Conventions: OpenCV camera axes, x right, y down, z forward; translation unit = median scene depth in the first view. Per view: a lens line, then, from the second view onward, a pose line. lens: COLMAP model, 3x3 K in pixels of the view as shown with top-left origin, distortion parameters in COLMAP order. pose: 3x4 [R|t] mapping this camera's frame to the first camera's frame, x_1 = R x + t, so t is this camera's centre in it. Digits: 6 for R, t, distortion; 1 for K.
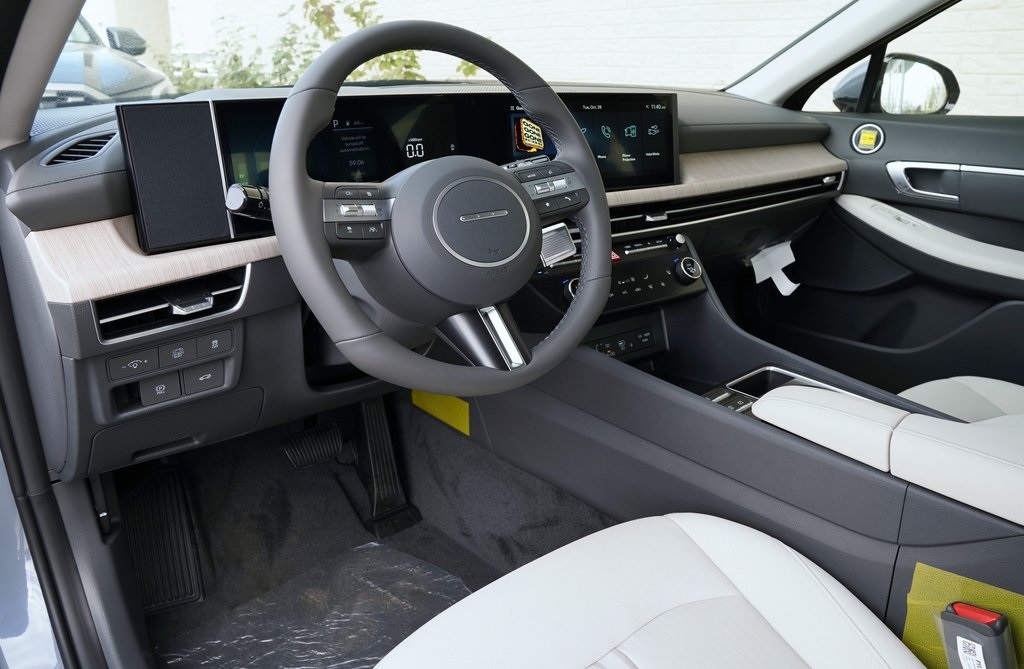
lens RADIAL K [[729.4, 0, 526.5], [0, 729.4, 335.2], [0, 0, 1]] dist [-0.099793, 0.032426]
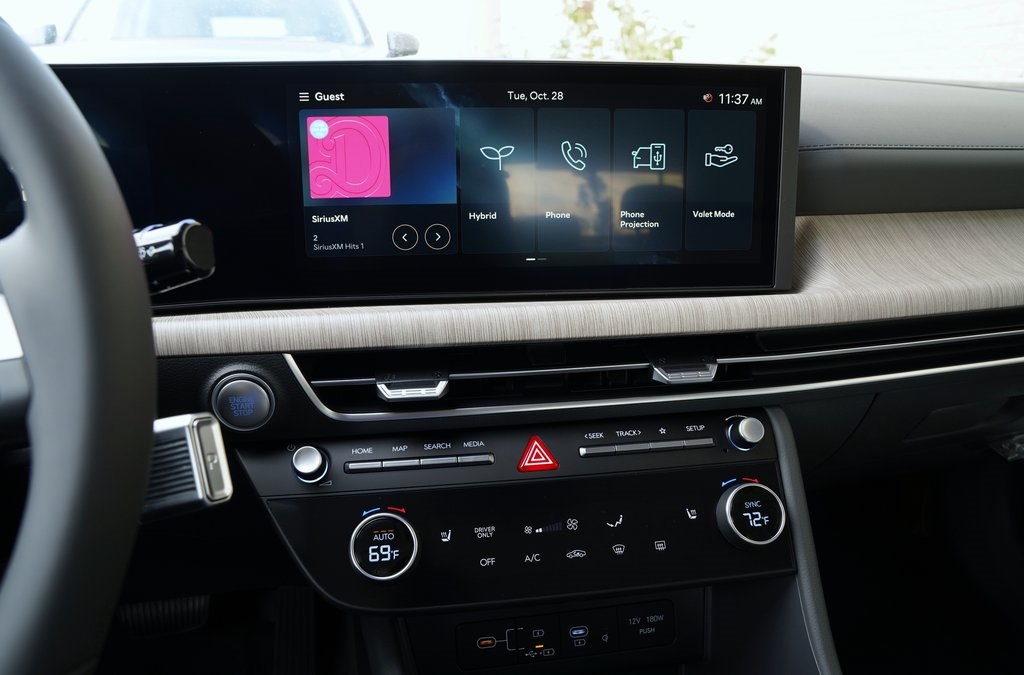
lens RADIAL K [[717.6, 0, 515.7], [0, 717.6, 338.1], [0, 0, 1]] dist [-0.108513, 0.049129]
pose [[0.891051, 0.147718, -0.429193, 0.273440], [-0.150664, 0.988207, 0.027322, -0.185737], [0.428168, 0.040319, 0.902799, 0.626472]]
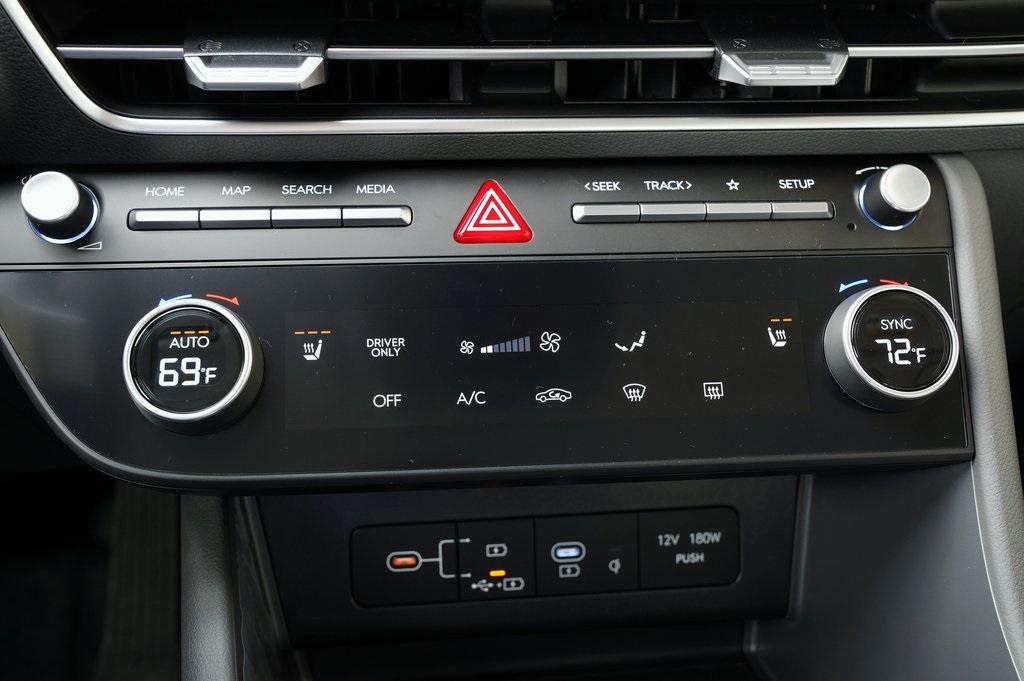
lens RADIAL K [[1057.2, 0, 518.5], [0, 1057.2, 335.6], [0, 0, 1]] dist [0.003557, 0.000000]
pose [[0.868881, 0.246438, -0.429318, 0.273865], [-0.186168, 0.966280, 0.177887, -0.133567], [0.458680, -0.074637, 0.885461, 0.717622]]
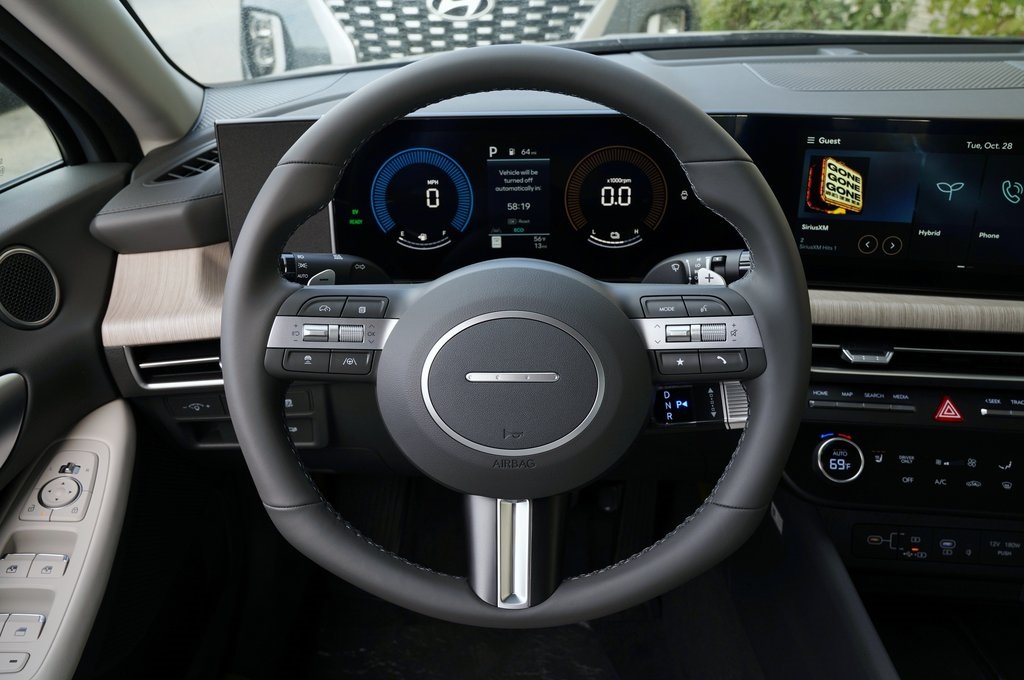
lens RADIAL K [[831.5, 0, 514.0], [0, 831.5, 342.1], [0, 0, 1]] dist [-0.085827, 0.112633]
pose [[0.736397, 0.291737, -0.610418, 0.245362], [-0.210616, 0.956271, 0.202947, -0.221203], [0.642932, -0.020886, 0.765639, 0.286747]]
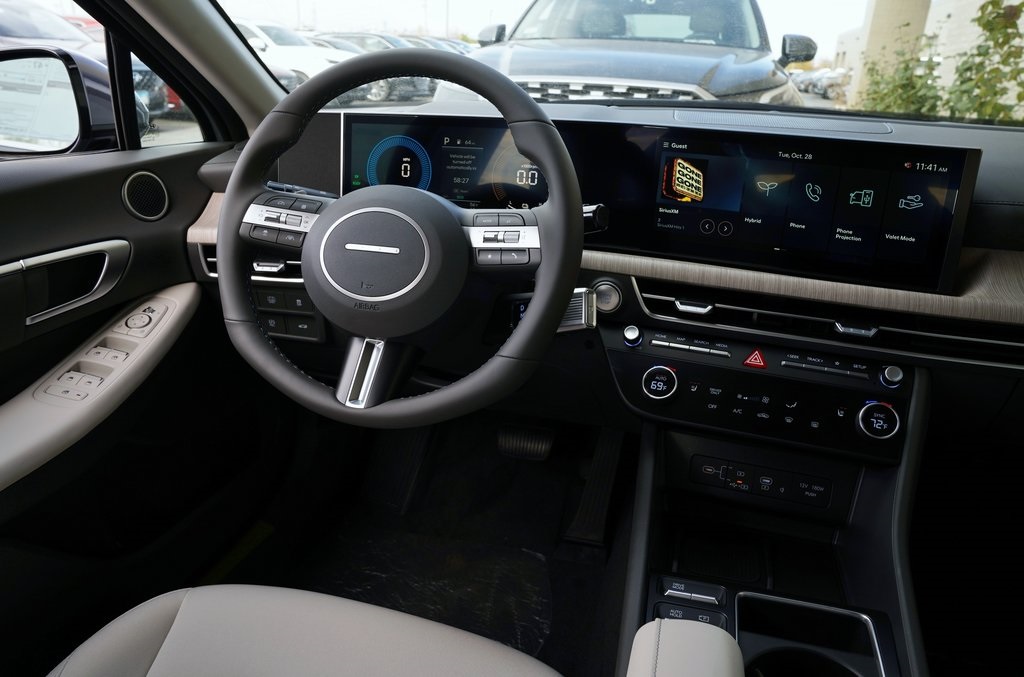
lens RADIAL K [[717.6, 0, 508.9], [0, 717.6, 339.1], [0, 0, 1]] dist [-0.108513, 0.049129]
pose [[0.539961, 0.306956, -0.783722, 0.535708], [-0.302905, 0.939610, 0.159319, -0.167208], [0.785297, 0.151367, 0.600331, 0.379855]]
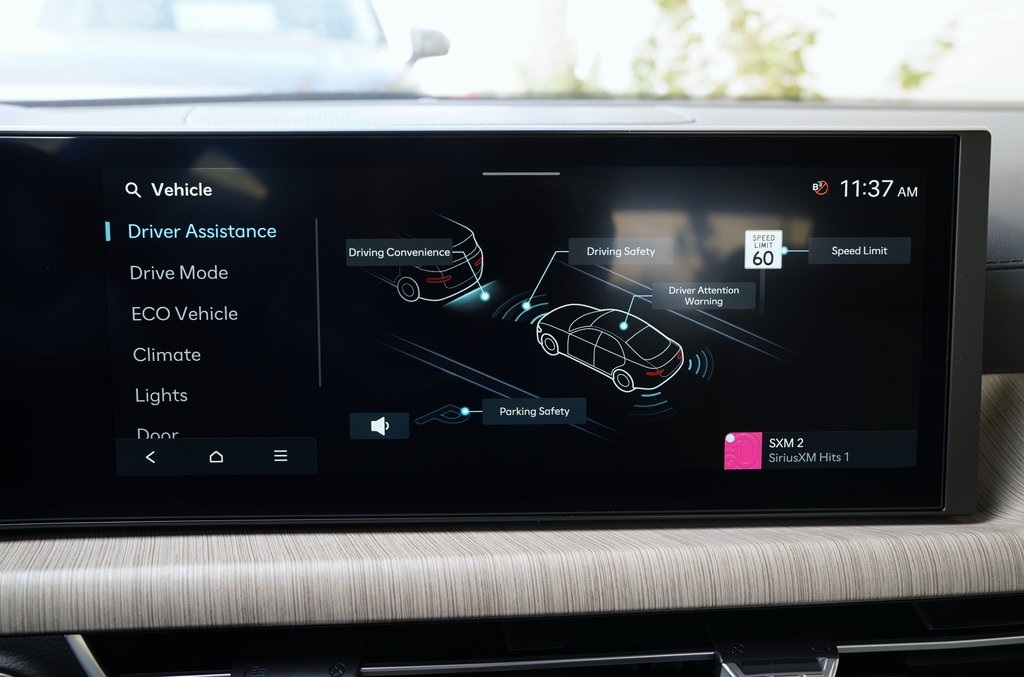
lens RADIAL K [[977.1, 0, 519.0], [0, 977.1, 335.0], [0, 0, 1]] dist [0.011666, 0.000000]
pose [[0.856364, 0.116792, -0.502991, 0.261598], [-0.169048, 0.983818, -0.059374, -0.244509], [0.487917, 0.135875, 0.862250, 0.710659]]
